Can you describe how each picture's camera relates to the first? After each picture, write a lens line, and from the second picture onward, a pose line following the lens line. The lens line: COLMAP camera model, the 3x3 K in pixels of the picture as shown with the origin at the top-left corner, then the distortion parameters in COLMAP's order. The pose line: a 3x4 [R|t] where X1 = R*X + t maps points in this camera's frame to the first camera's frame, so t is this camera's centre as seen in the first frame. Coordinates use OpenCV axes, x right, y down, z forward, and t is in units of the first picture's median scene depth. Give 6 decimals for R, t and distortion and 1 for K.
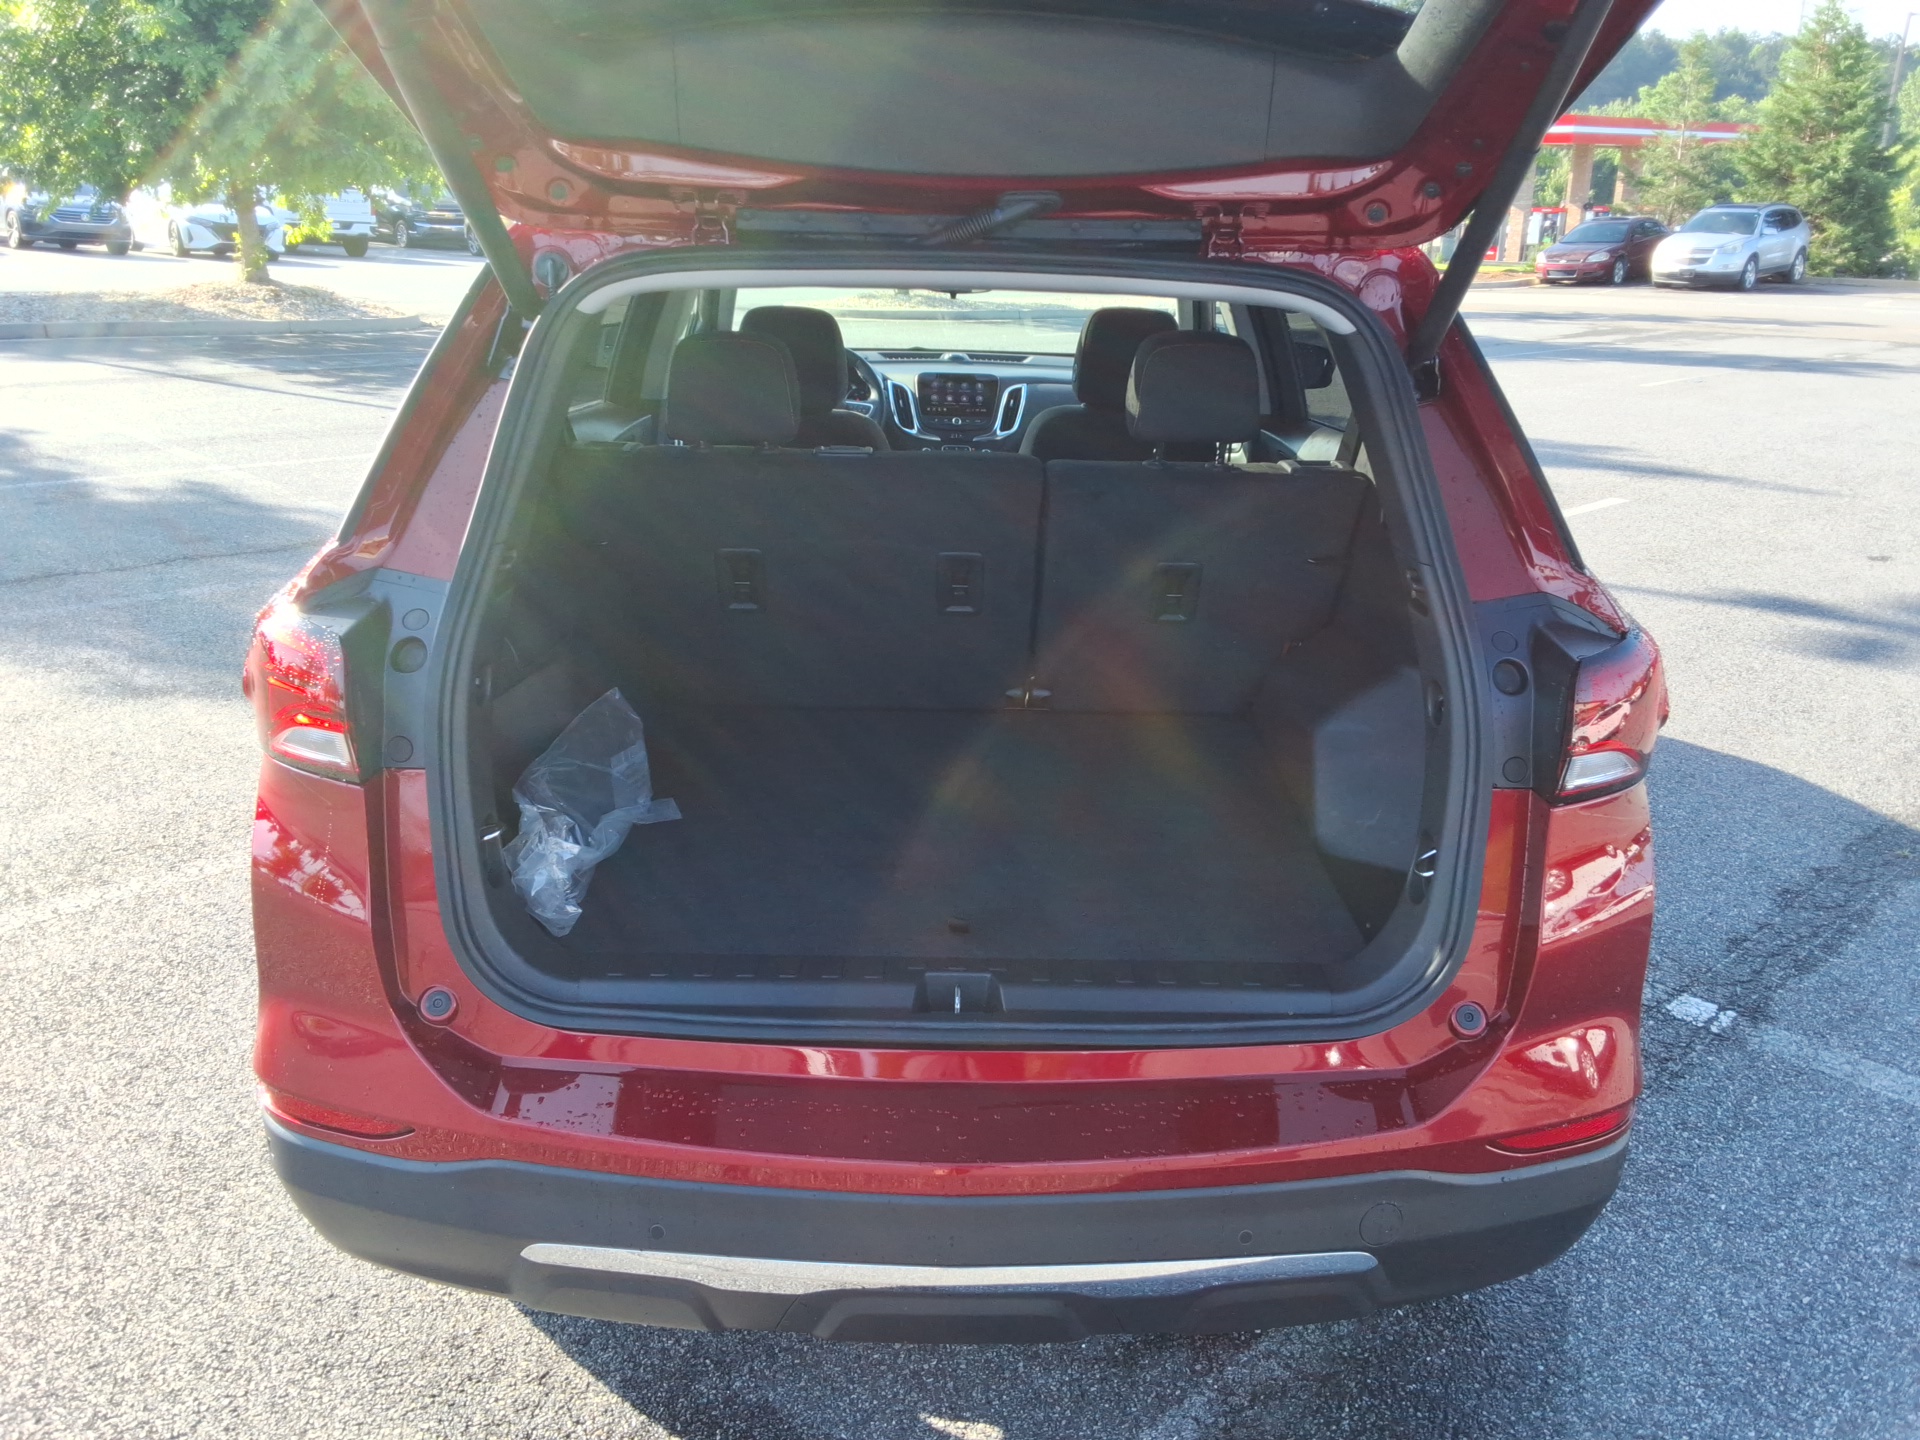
lens RADIAL K [[1532.7, 0, 991.5], [0, 1532.7, 713.1], [0, 0, 1]] dist [0.097813, -0.153130]
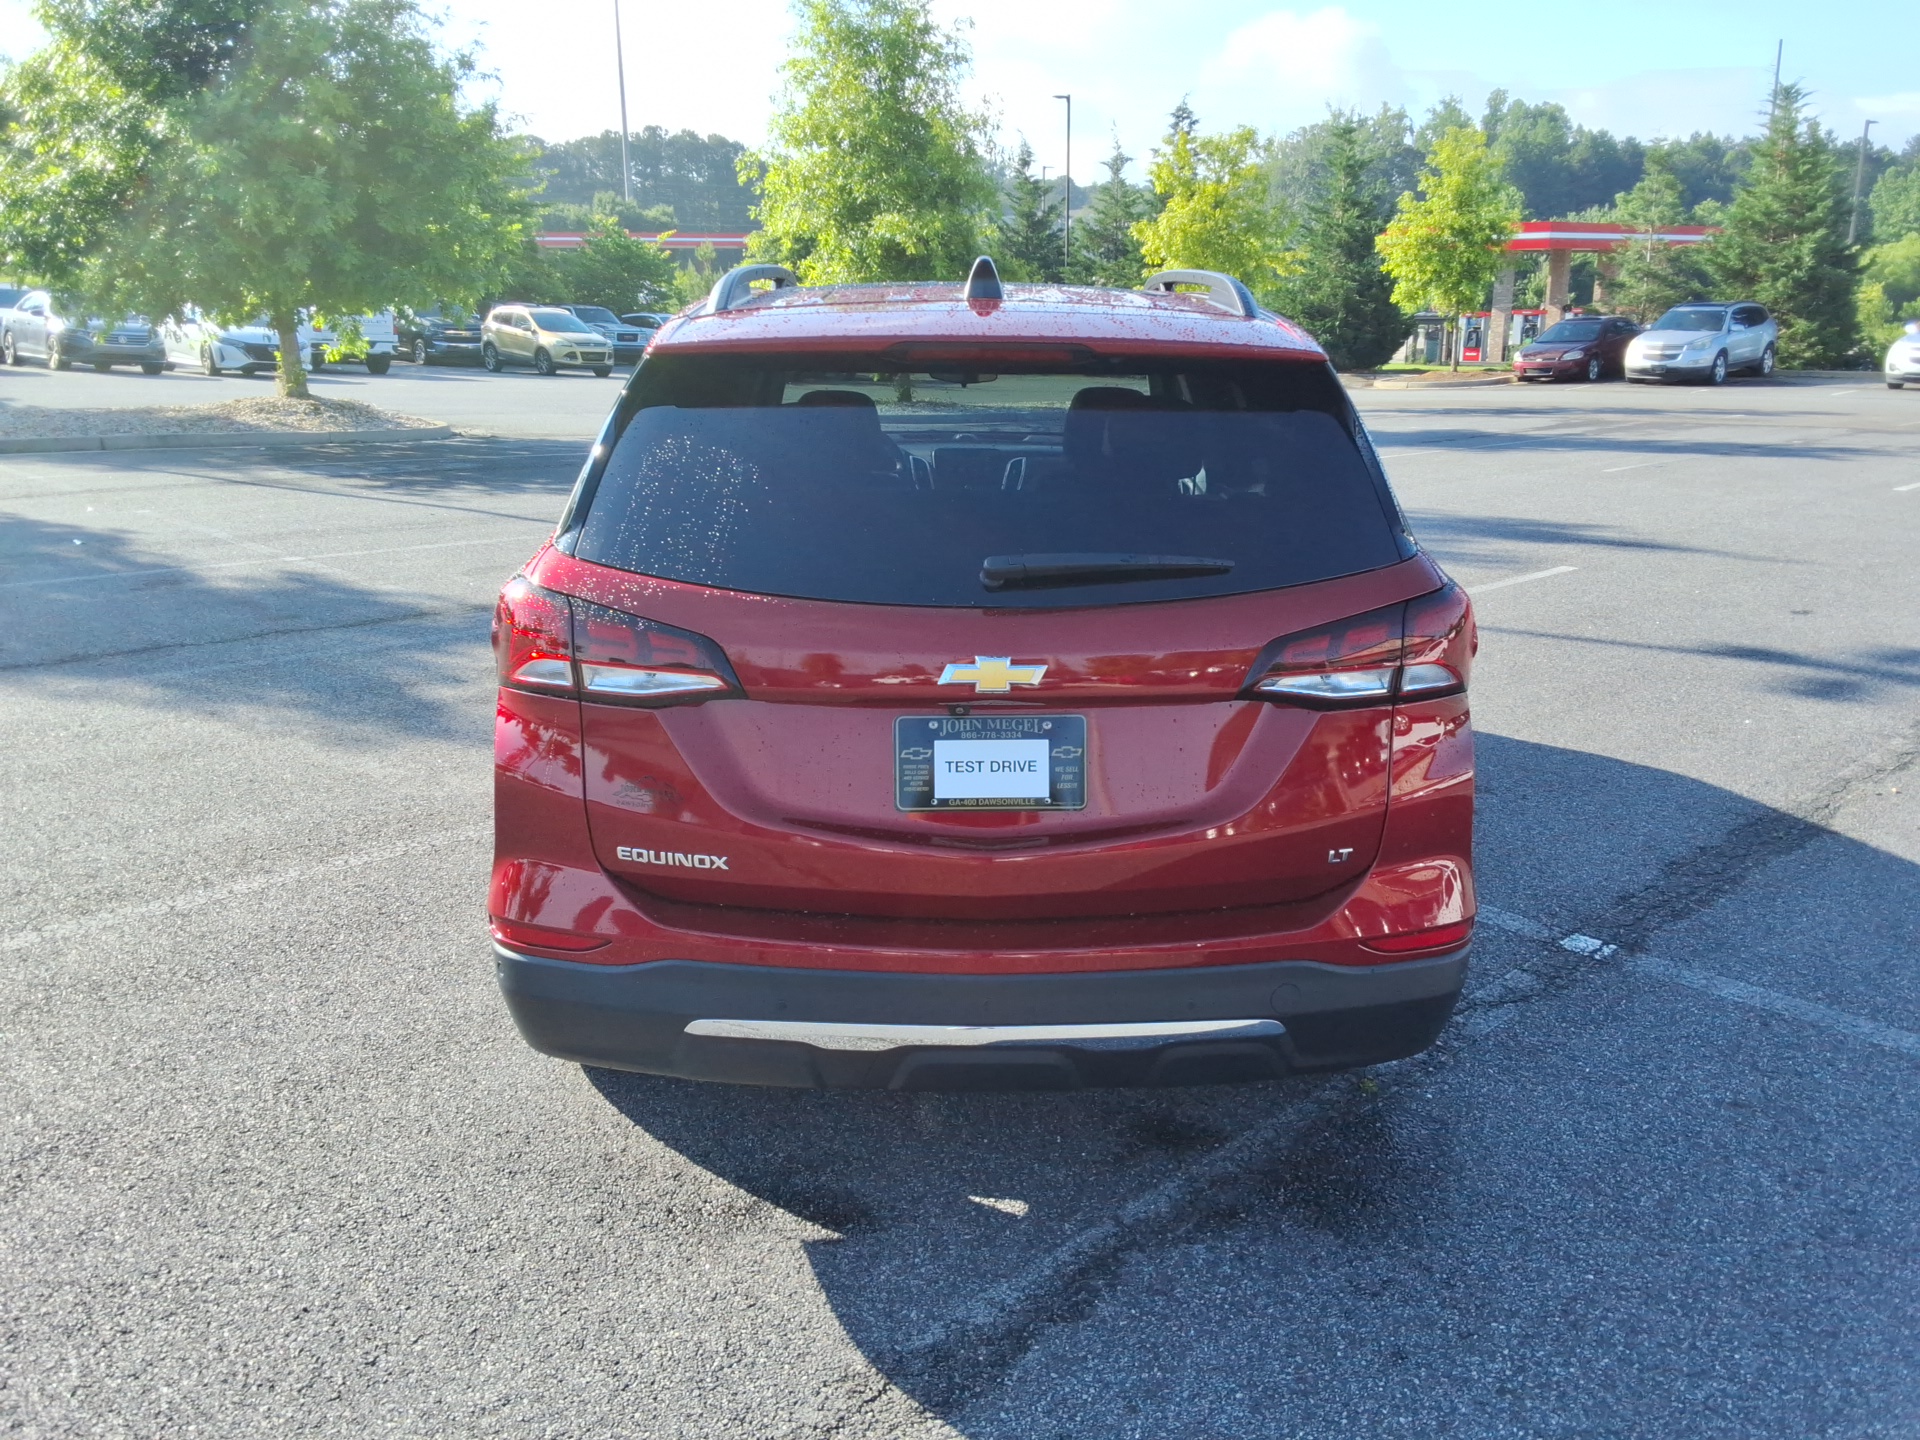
lens RADIAL K [[1532.7, 0, 989.0], [0, 1532.7, 709.7], [0, 0, 1]] dist [0.097813, -0.153130]
pose [[0.999874, -0.015638, -0.002737, -0.003062], [0.015416, 0.997575, -0.067872, 0.031946], [0.003792, 0.067821, 0.997690, -0.088669]]
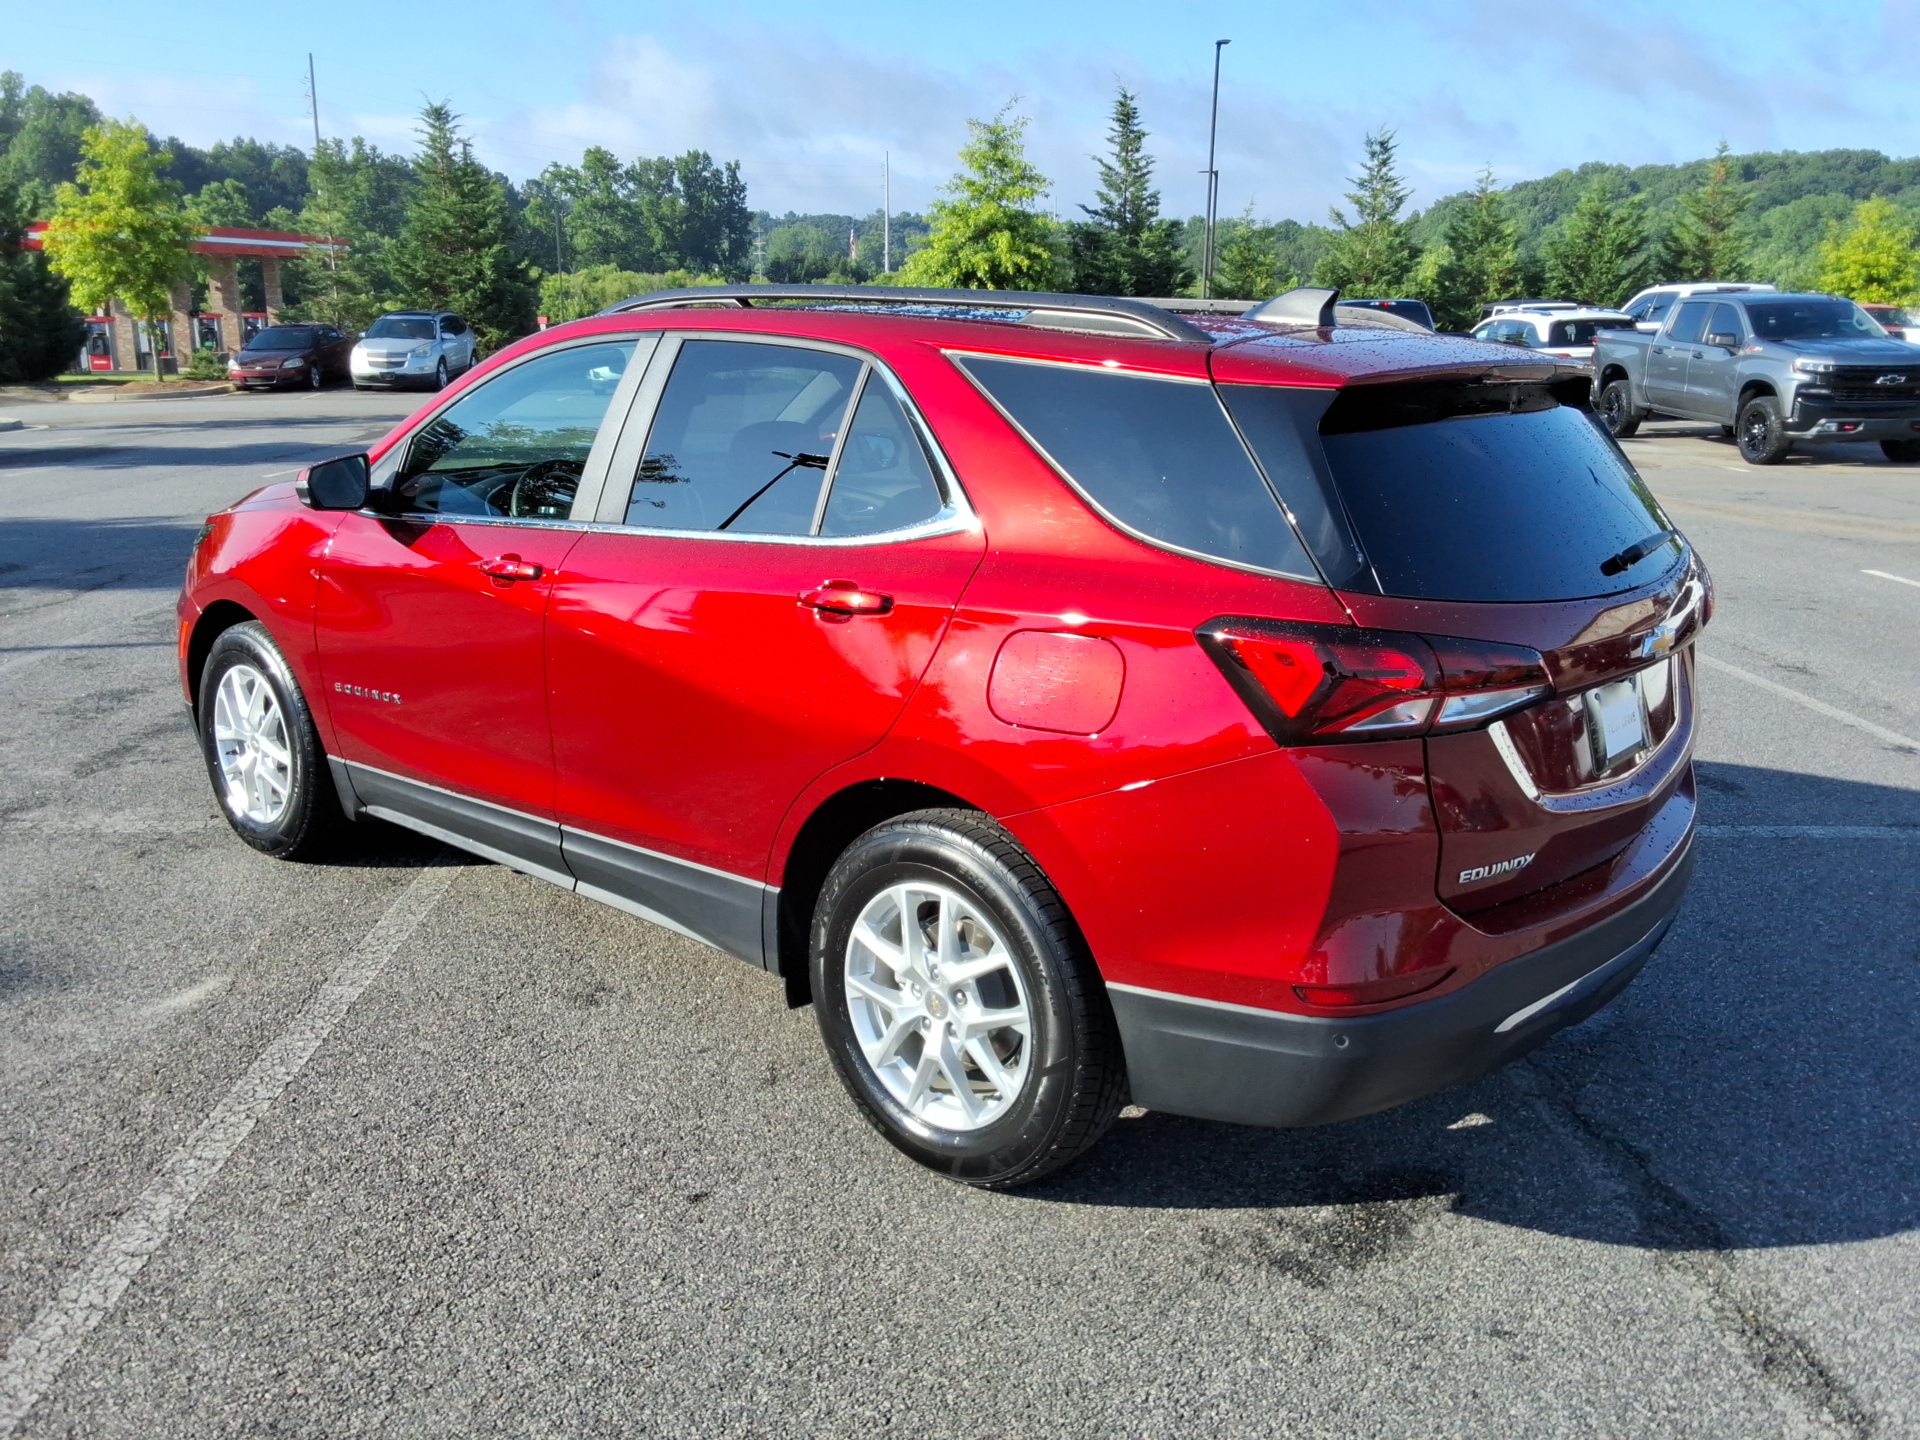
lens RADIAL K [[1532.7, 0, 993.4], [0, 1532.7, 698.6], [0, 0, 1]] dist [0.097813, -0.153130]
pose [[0.665443, -0.187098, 0.722620, -0.334610], [0.237950, 0.970743, 0.032219, -0.024779], [-0.707506, 0.150508, 0.690494, 0.054489]]
